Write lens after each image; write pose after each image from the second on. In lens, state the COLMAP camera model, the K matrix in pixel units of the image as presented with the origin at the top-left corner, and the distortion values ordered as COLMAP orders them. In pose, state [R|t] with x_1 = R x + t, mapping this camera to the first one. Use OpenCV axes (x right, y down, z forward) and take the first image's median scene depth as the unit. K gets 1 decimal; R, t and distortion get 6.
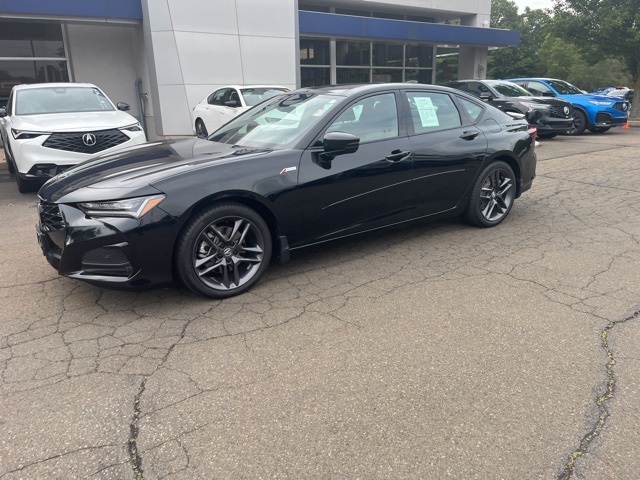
lens RADIAL K [[483.5, 0, 317.1], [0, 483.5, 238.6], [0, 0, 1]] dist [0.073198, -0.092007]
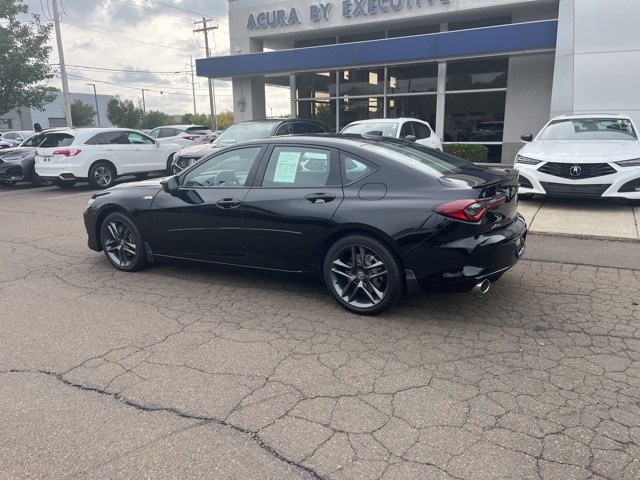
lens RADIAL K [[483.5, 0, 318.5], [0, 483.5, 238.8], [0, 0, 1]] dist [0.073198, -0.092007]
pose [[0.425334, 0.218595, -0.878241, 1.182755], [-0.244061, 0.962146, 0.121280, -0.264444], [0.871507, 0.162759, 0.462584, 0.650983]]
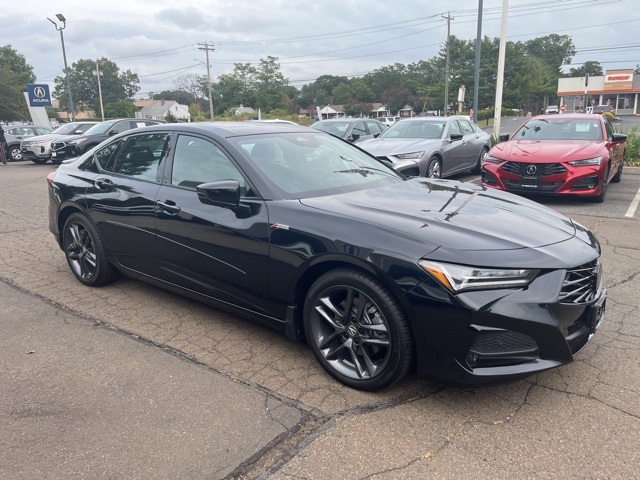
lens RADIAL K [[483.5, 0, 319.9], [0, 483.5, 239.7], [0, 0, 1]] dist [0.073198, -0.092007]
pose [[-0.302599, -0.199476, 0.932010, -0.936830], [0.293067, 0.911008, 0.290132, -0.375062], [-0.906943, 0.360935, -0.217210, 1.266982]]
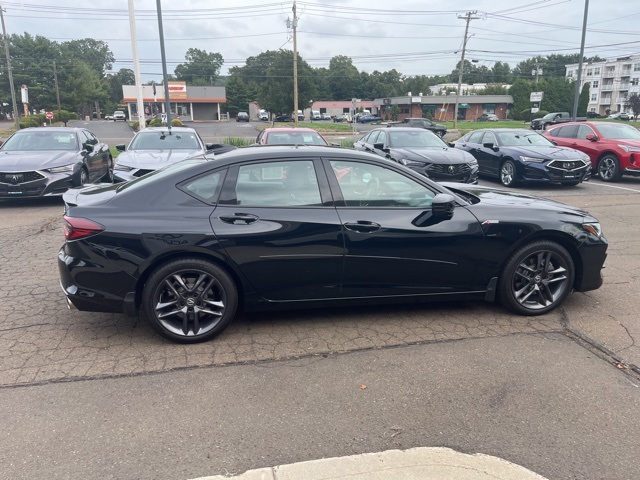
lens RADIAL K [[483.5, 0, 319.2], [0, 483.5, 241.1], [0, 0, 1]] dist [0.073198, -0.092007]
pose [[-0.918329, -0.070082, 0.389565, -0.362306], [0.136662, 0.867539, 0.478225, -0.677028], [-0.371478, 0.492406, -0.787109, 2.045194]]
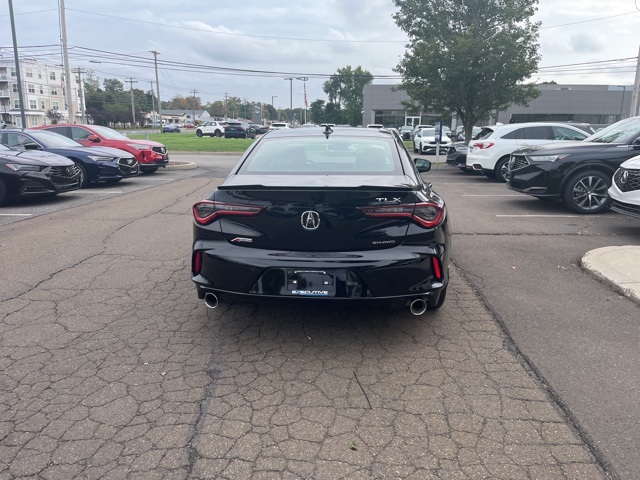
lens RADIAL K [[483.5, 0, 317.9], [0, 483.5, 239.6], [0, 0, 1]] dist [0.073198, -0.092007]
pose [[-0.645652, 0.191480, -0.739236, 1.003670], [-0.204262, 0.889472, 0.408798, -0.580927], [0.735806, 0.414939, -0.535177, 1.812932]]
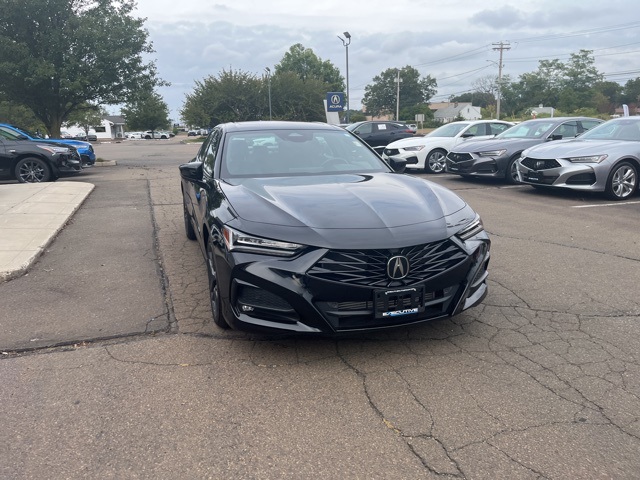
lens RADIAL K [[483.5, 0, 317.6], [0, 483.5, 236.6], [0, 0, 1]] dist [0.073198, -0.092007]
pose [[0.275388, -0.192106, 0.941943, -1.099892], [0.282855, 0.952649, 0.111593, -0.185248], [-0.918779, 0.235701, 0.316686, 0.704404]]
